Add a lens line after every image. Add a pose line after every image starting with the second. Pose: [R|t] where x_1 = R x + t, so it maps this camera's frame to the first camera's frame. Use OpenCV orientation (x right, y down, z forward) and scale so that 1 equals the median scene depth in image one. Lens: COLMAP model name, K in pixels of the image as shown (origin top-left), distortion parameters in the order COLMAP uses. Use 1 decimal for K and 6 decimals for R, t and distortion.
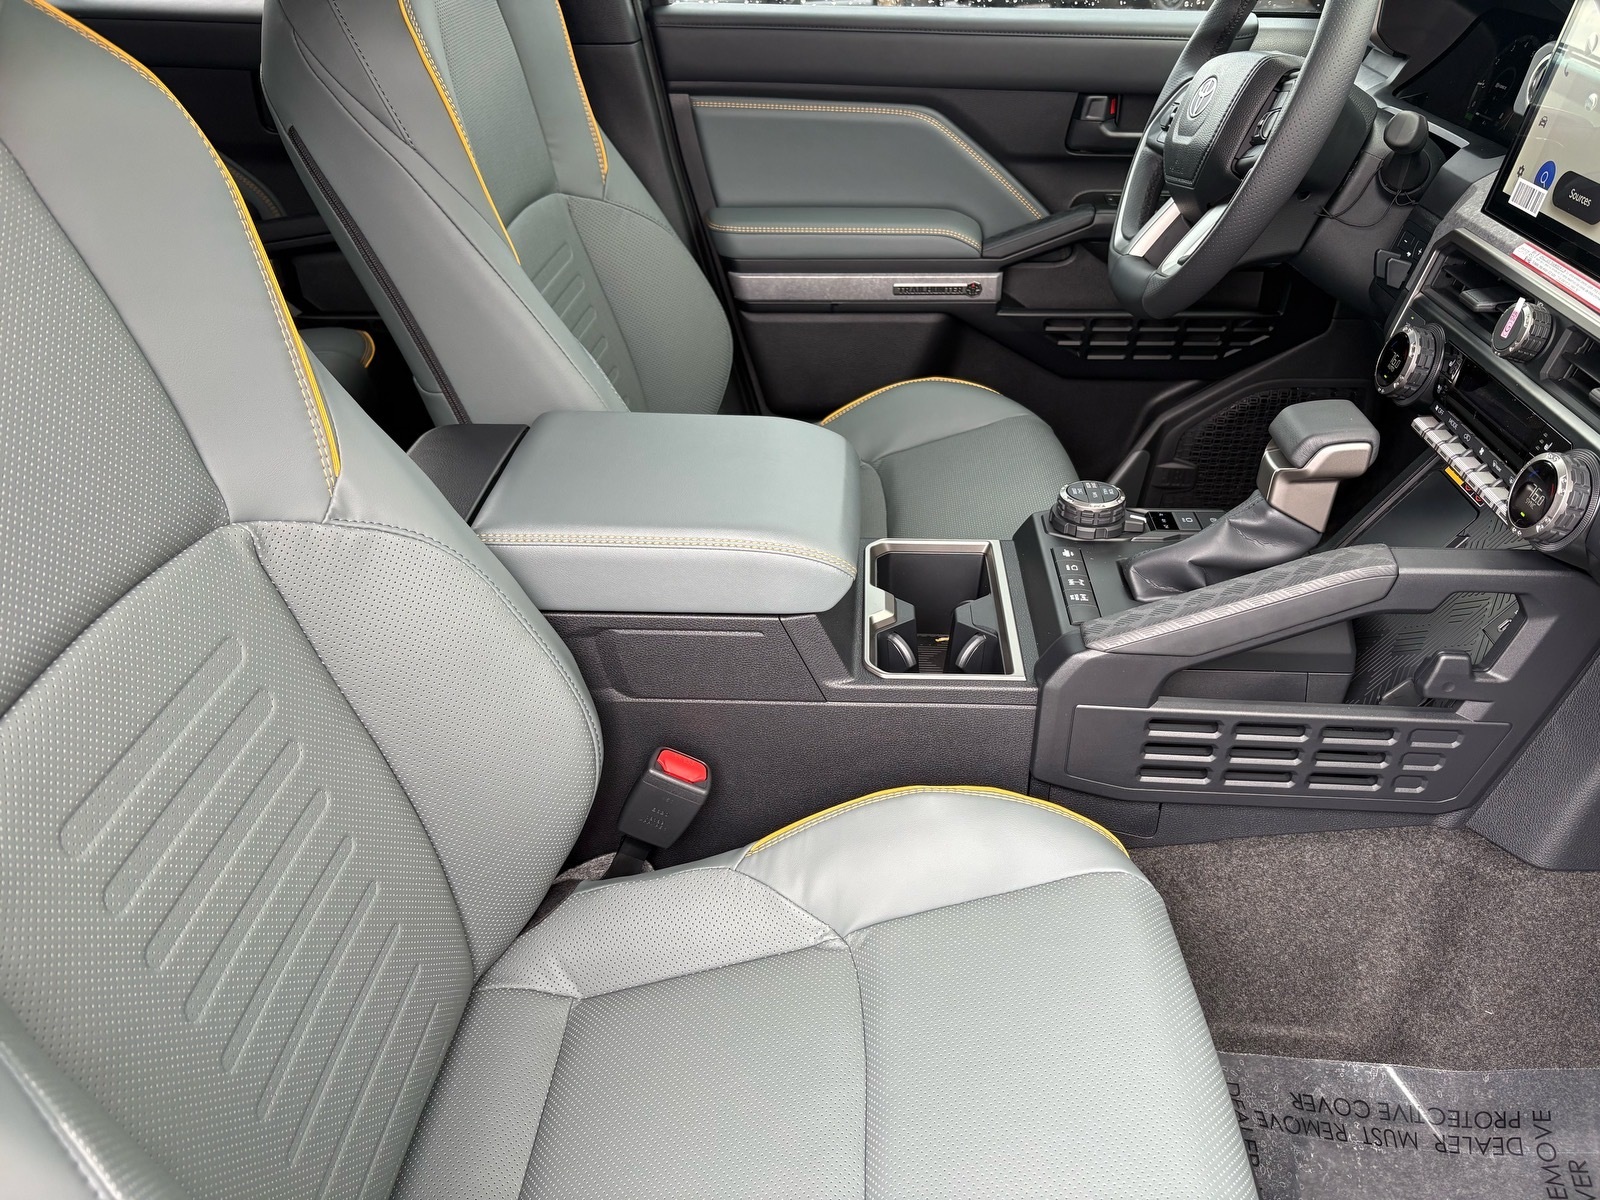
lens RADIAL K [[1238.8, 0, 800.9], [0, 1238.8, 612.8], [0, 0, 1]] dist [0.047826, -0.056259]
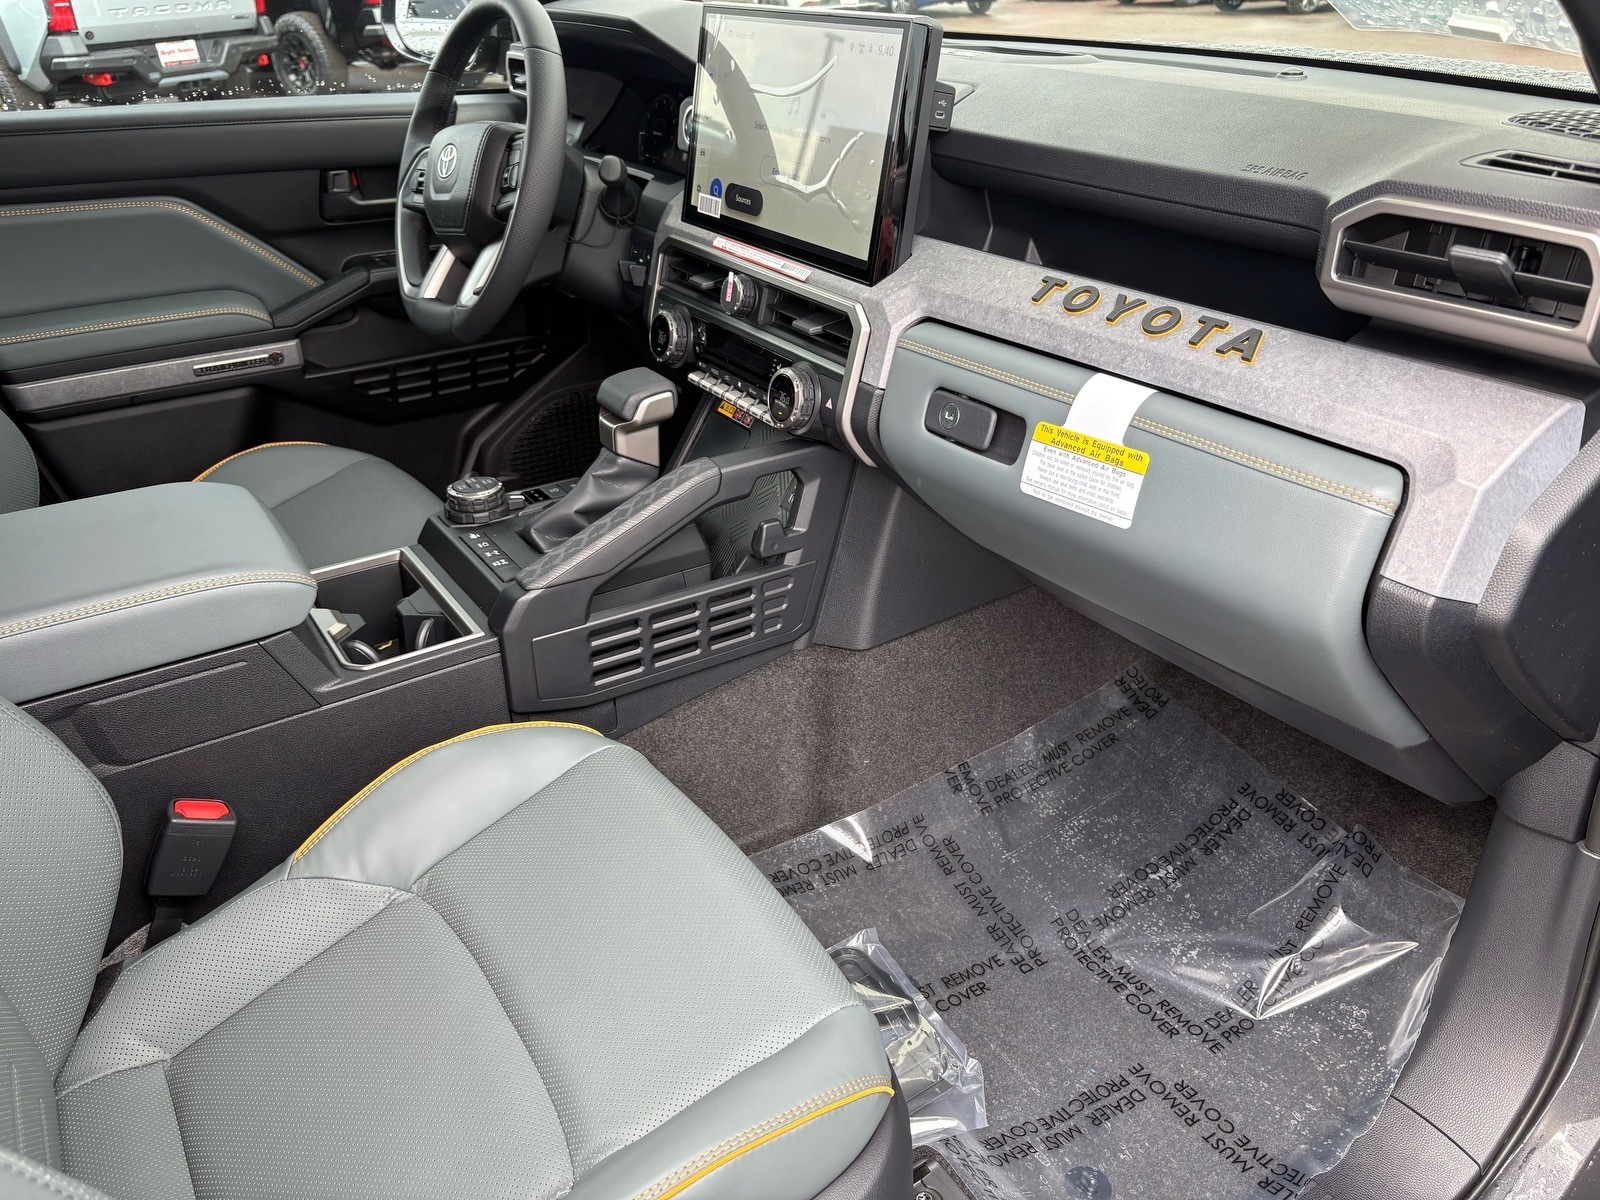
lens RADIAL K [[1238.8, 0, 800.9], [0, 1238.8, 612.8], [0, 0, 1]] dist [0.047826, -0.056259]
pose [[0.810436, -0.280740, 0.514178, -0.174972], [0.309995, 0.950257, 0.030230, 0.088008], [-0.497088, 0.134893, 0.857151, -0.178340]]
